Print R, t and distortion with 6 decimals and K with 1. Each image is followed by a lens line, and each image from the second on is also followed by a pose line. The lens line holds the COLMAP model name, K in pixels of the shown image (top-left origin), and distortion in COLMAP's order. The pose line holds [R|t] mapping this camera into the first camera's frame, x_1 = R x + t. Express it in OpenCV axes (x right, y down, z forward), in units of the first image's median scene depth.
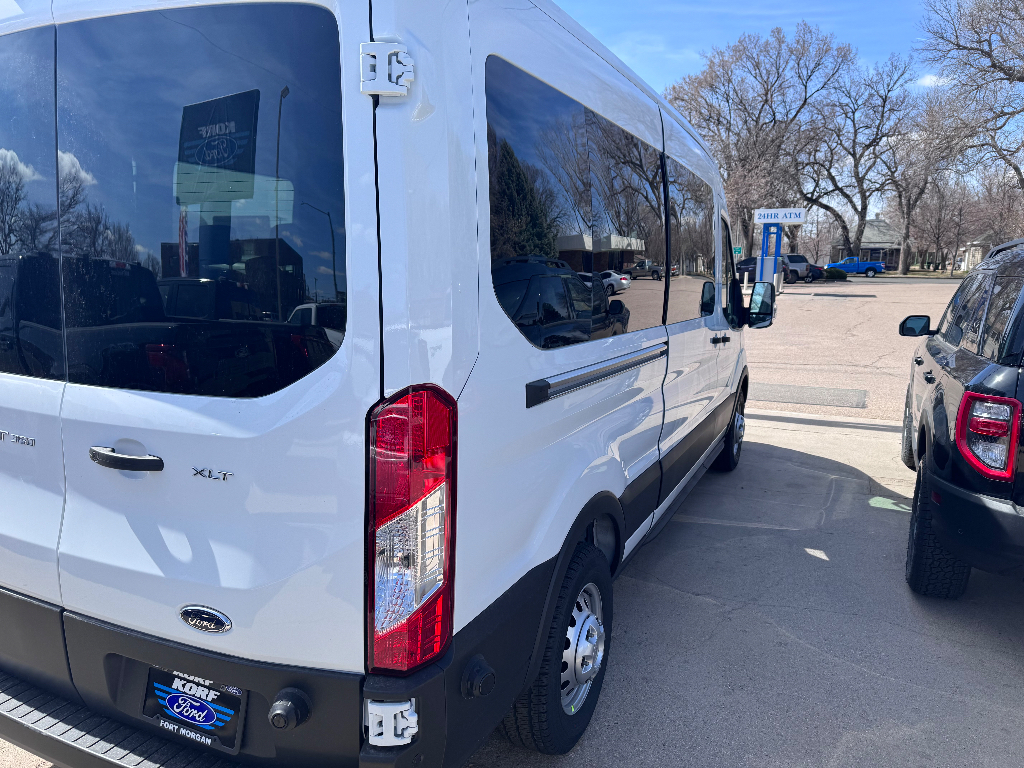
lens RADIAL K [[710.1, 0, 513.8], [0, 710.1, 384.9], [0, 0, 1]] dist [0.030936, -0.031360]
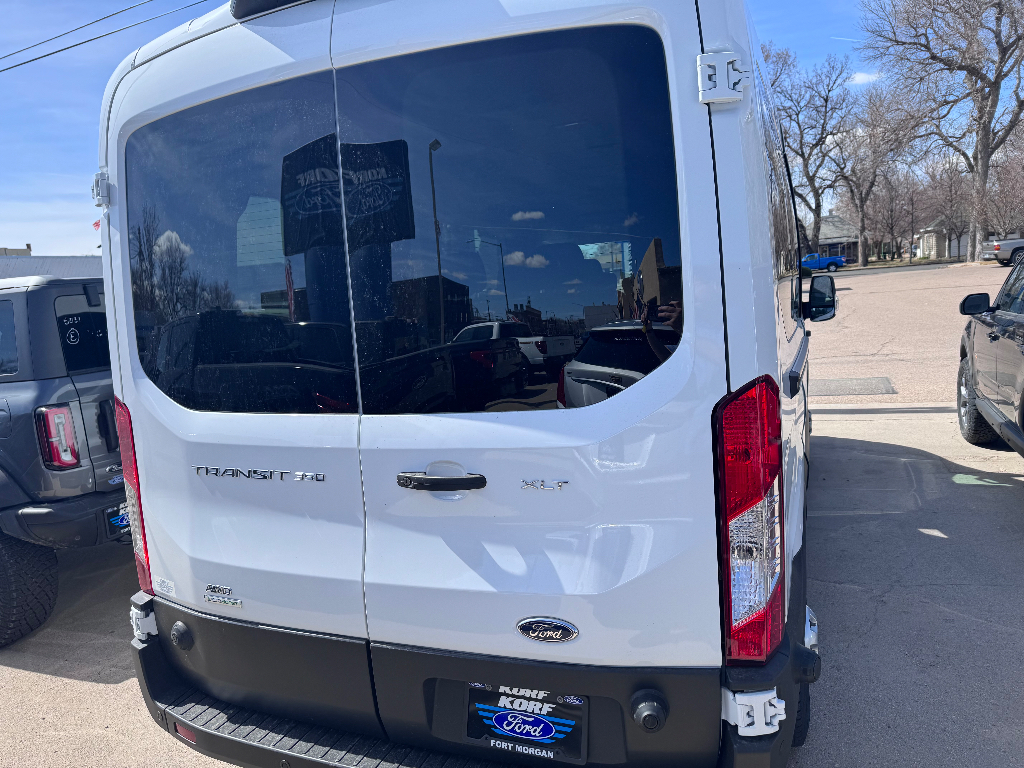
lens RADIAL K [[710.1, 0, 507.9], [0, 710.1, 383.6], [0, 0, 1]] dist [0.030936, -0.031360]
pose [[0.995026, -0.096000, 0.026596, -0.433466], [0.096936, 0.994622, -0.036481, 0.009936], [-0.022951, 0.038878, 0.998980, -0.019937]]
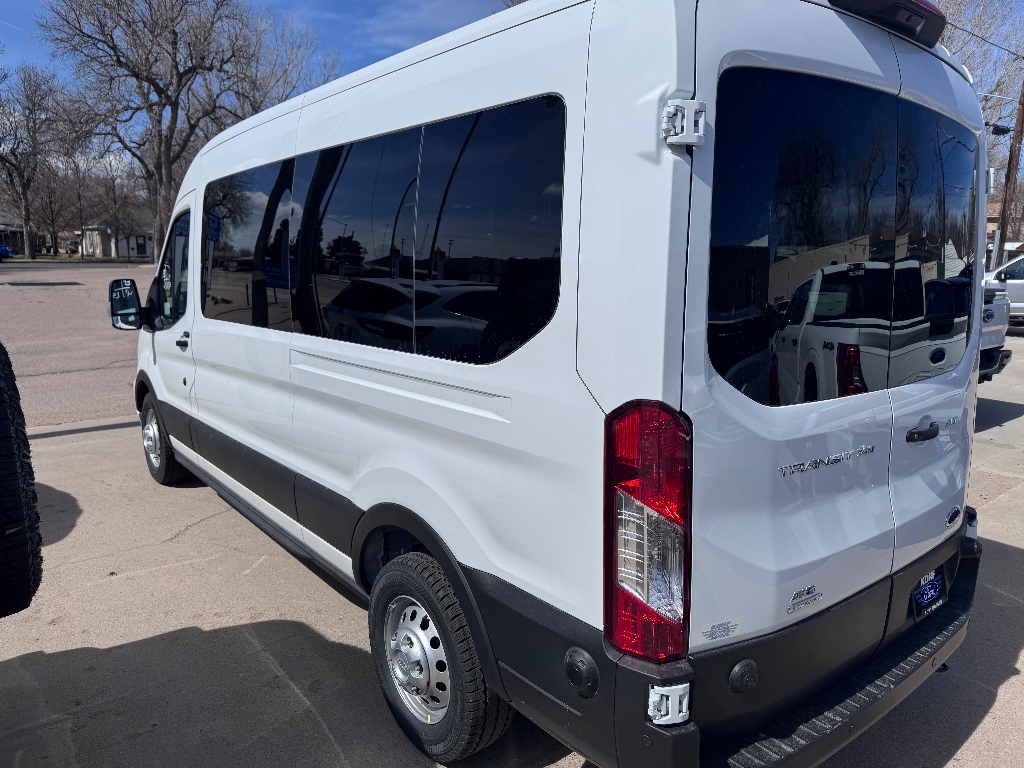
lens RADIAL K [[710.1, 0, 508.5], [0, 710.1, 376.2], [0, 0, 1]] dist [0.030936, -0.031360]
pose [[0.461260, -0.154453, 0.873718, -1.958198], [0.145111, 0.984605, 0.097448, -0.233610], [-0.875318, 0.081837, 0.476572, 0.973883]]
